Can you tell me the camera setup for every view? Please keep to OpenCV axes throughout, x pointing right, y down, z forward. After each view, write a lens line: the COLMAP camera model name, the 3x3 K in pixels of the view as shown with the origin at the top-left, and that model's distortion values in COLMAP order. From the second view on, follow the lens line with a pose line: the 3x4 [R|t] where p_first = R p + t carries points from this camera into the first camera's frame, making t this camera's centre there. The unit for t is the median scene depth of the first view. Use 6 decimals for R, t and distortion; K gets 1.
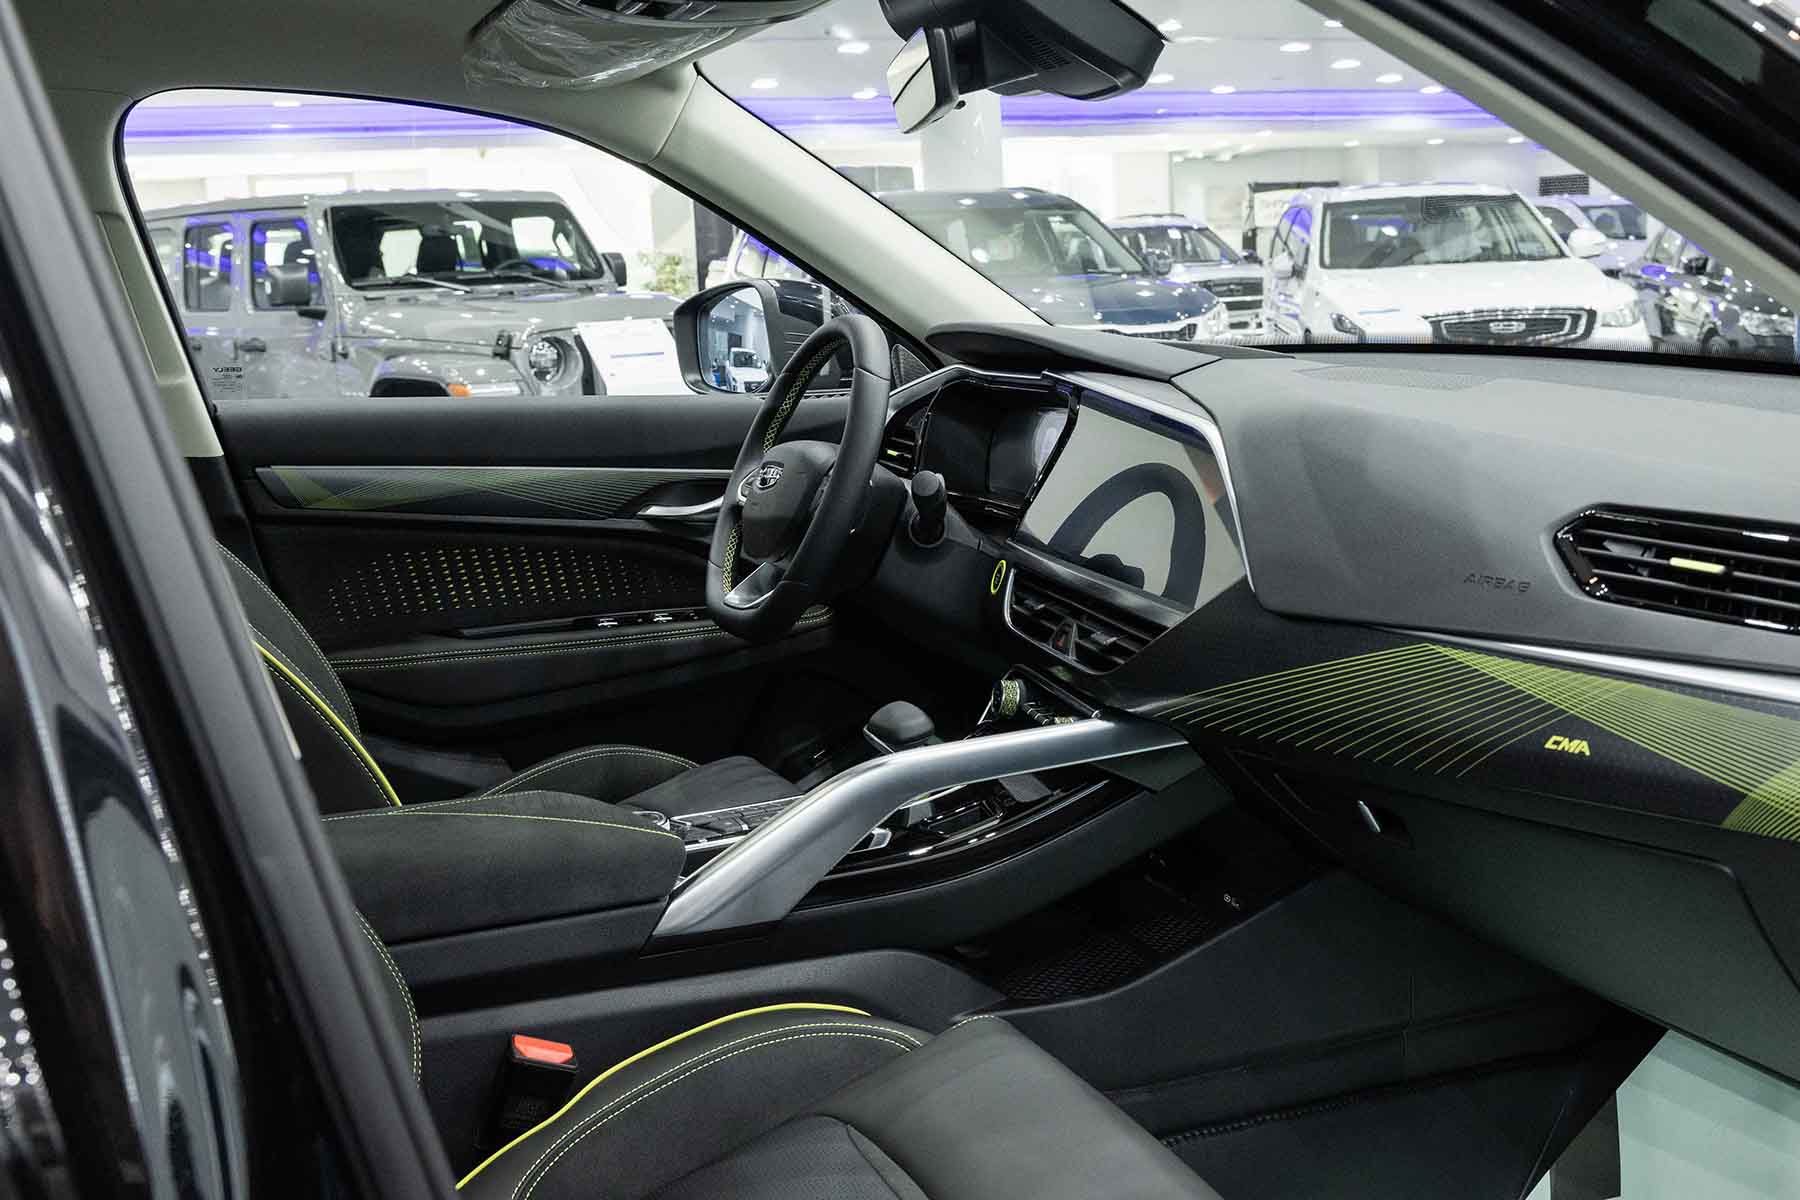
lens RADIAL K [[1862.8, 0, 900.3], [0, 1862.8, 599.8], [0, 0, 1]] dist [-0.021158, 0.000000]
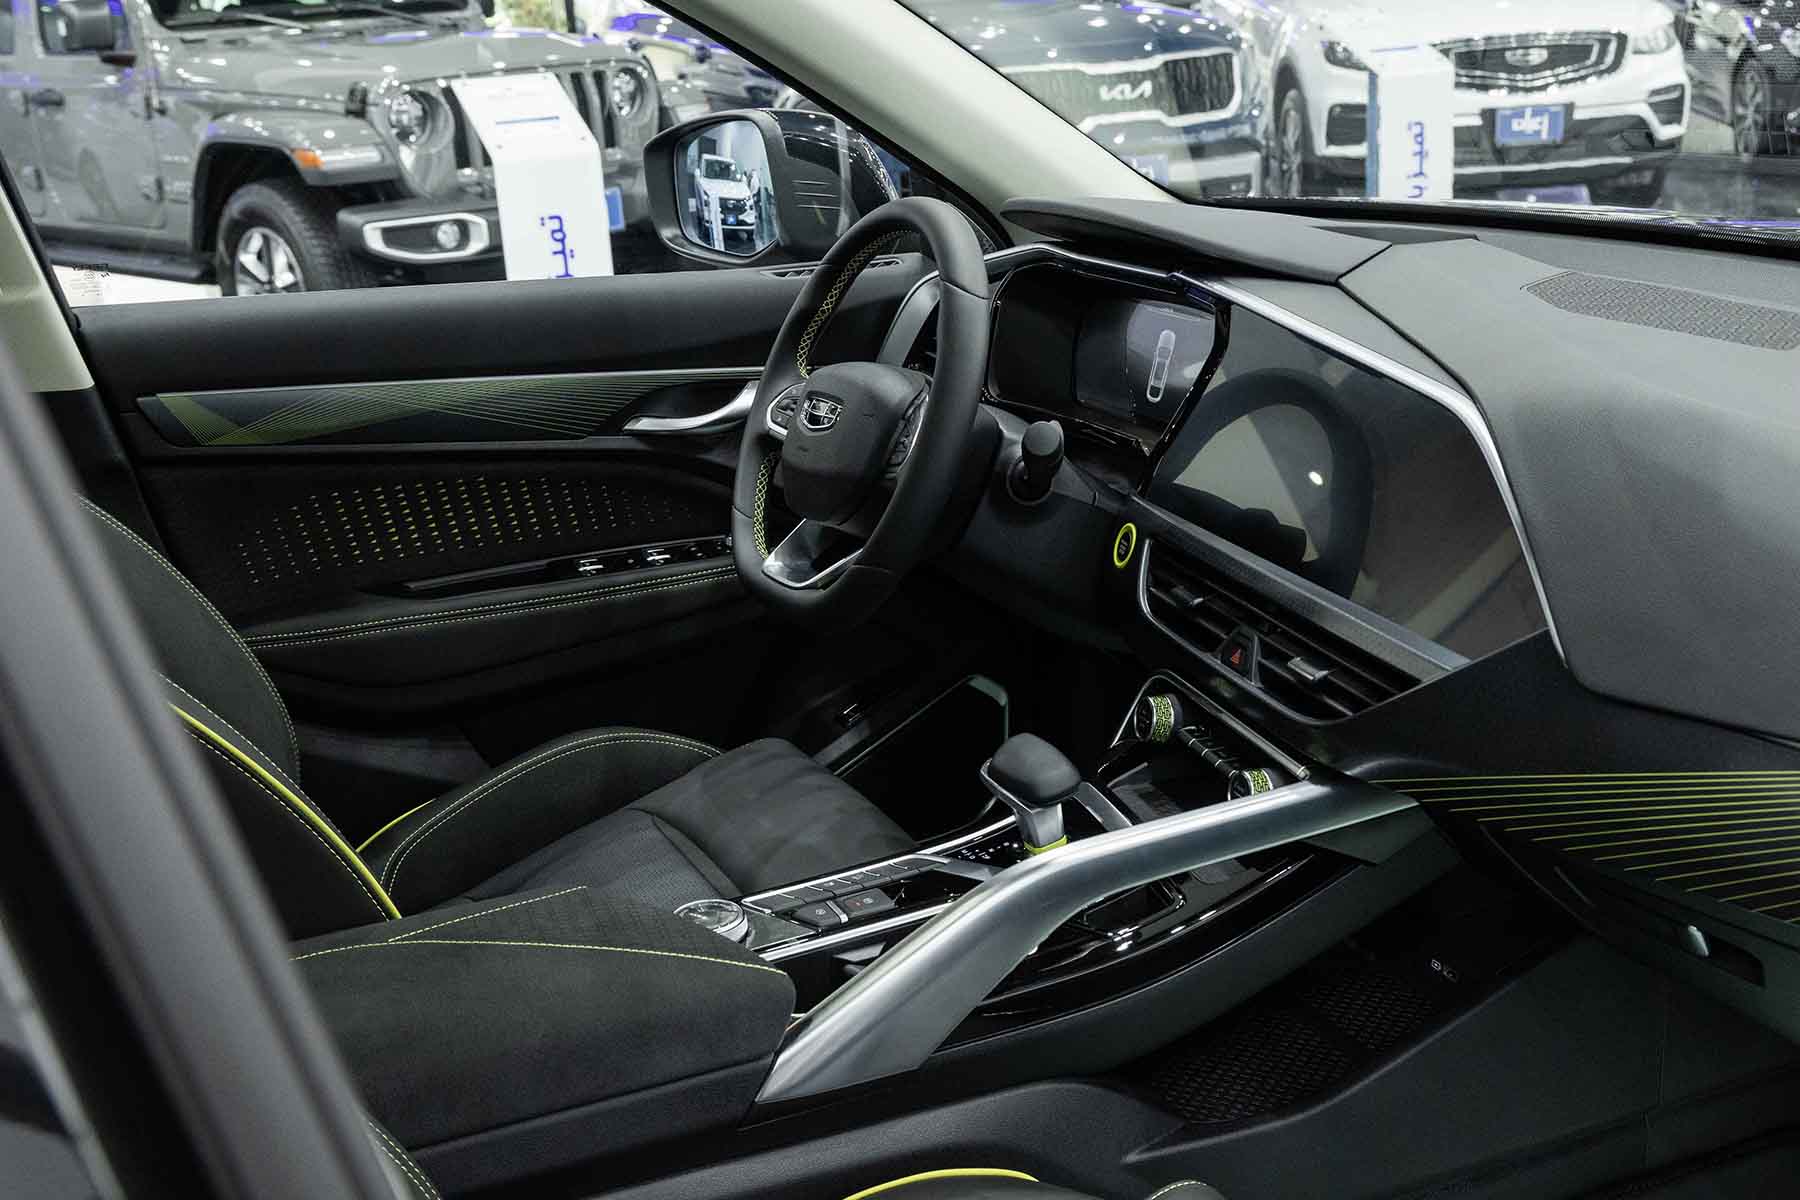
lens RADIAL K [[2071.3, 0, 901.2], [0, 2071.3, 599.8], [0, 0, 1]] dist [-0.020077, 0.000000]
pose [[0.998224, -0.026054, 0.053569, -0.075160], [0.018997, 0.991559, 0.128258, -0.087651], [-0.056459, -0.127013, 0.990293, 0.118686]]
